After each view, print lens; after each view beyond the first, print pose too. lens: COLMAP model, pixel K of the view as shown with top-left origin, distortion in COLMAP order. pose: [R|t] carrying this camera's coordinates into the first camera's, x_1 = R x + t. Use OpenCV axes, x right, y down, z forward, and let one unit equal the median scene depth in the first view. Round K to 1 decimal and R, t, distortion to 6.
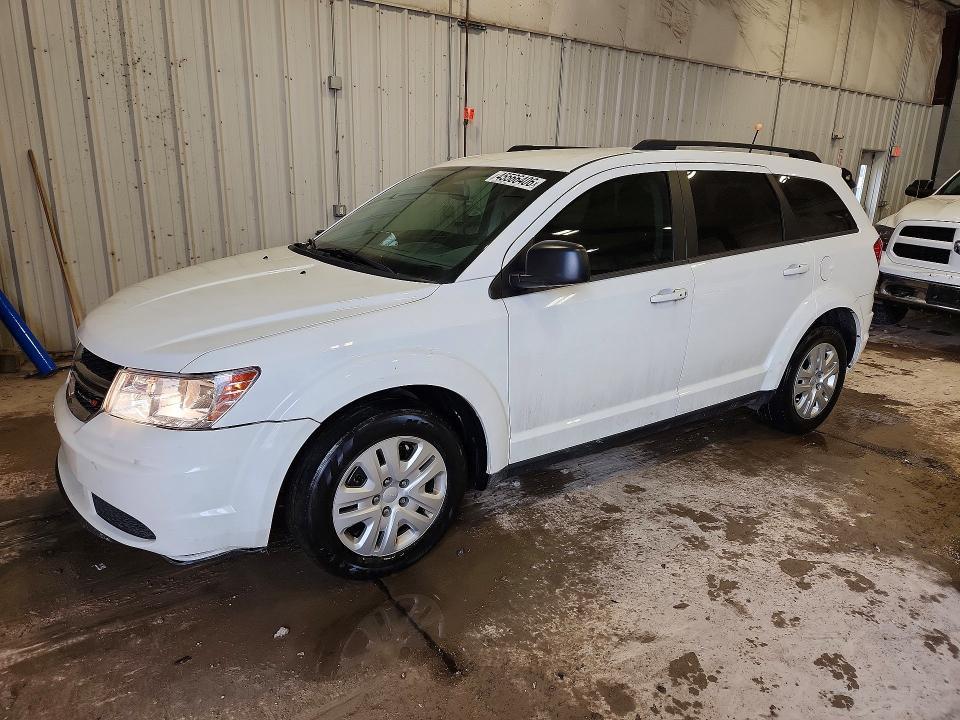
lens RADIAL K [[629.6, 0, 499.3], [0, 629.6, 361.8], [0, 0, 1]] dist [0.055222, -0.047092]
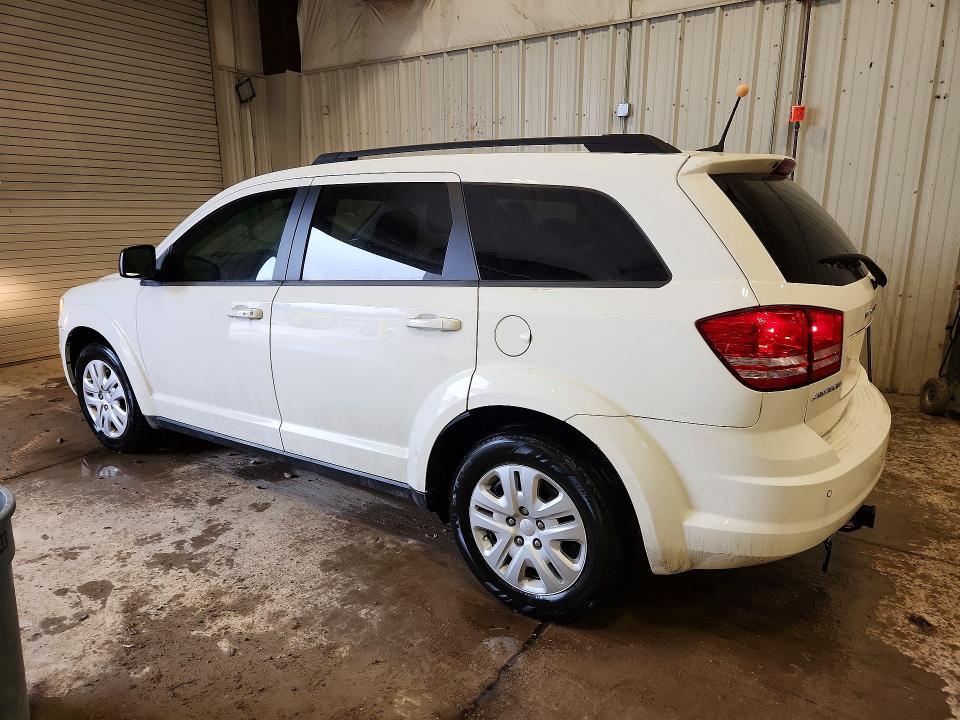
lens RADIAL K [[687.1, 0, 493.4], [0, 687.1, 359.8], [0, 0, 1]] dist [0.110380, -0.098845]
pose [[0.337484, 0.174059, -0.925099, 1.326087], [-0.250839, 0.963851, 0.089842, -0.210354], [0.907295, 0.201730, 0.368945, 0.906073]]
